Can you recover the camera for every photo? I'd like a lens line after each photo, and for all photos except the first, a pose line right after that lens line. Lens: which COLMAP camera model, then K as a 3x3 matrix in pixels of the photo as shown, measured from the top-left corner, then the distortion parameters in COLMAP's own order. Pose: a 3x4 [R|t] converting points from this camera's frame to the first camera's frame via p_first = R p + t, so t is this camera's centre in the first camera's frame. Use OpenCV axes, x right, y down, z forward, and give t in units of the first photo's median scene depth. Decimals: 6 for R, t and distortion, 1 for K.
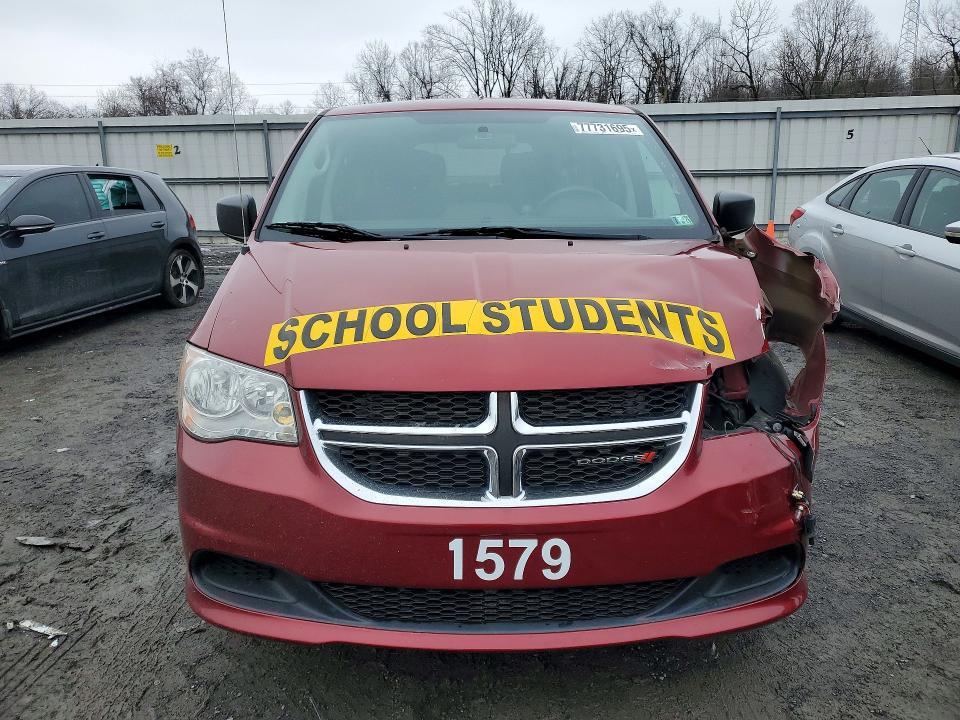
lens RADIAL K [[750.7, 0, 480.0], [0, 750.7, 360.0], [0, 0, 1]] dist [-0.004372, -0.001825]
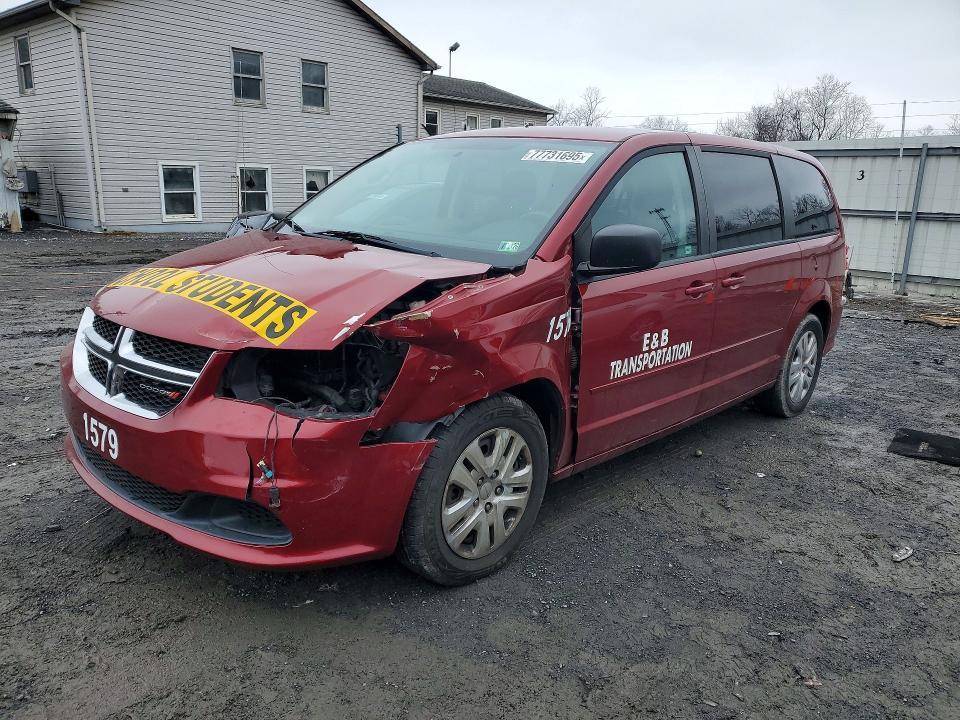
lens RADIAL K [[739.3, 0, 480.0], [0, 739.3, 360.0], [0, 0, 1]] dist [-0.003941, -0.001054]
pose [[0.724533, 0.194523, -0.661221, 1.308783], [-0.213201, 0.975549, 0.053379, -0.106281], [0.655437, 0.102299, 0.748290, 0.317277]]
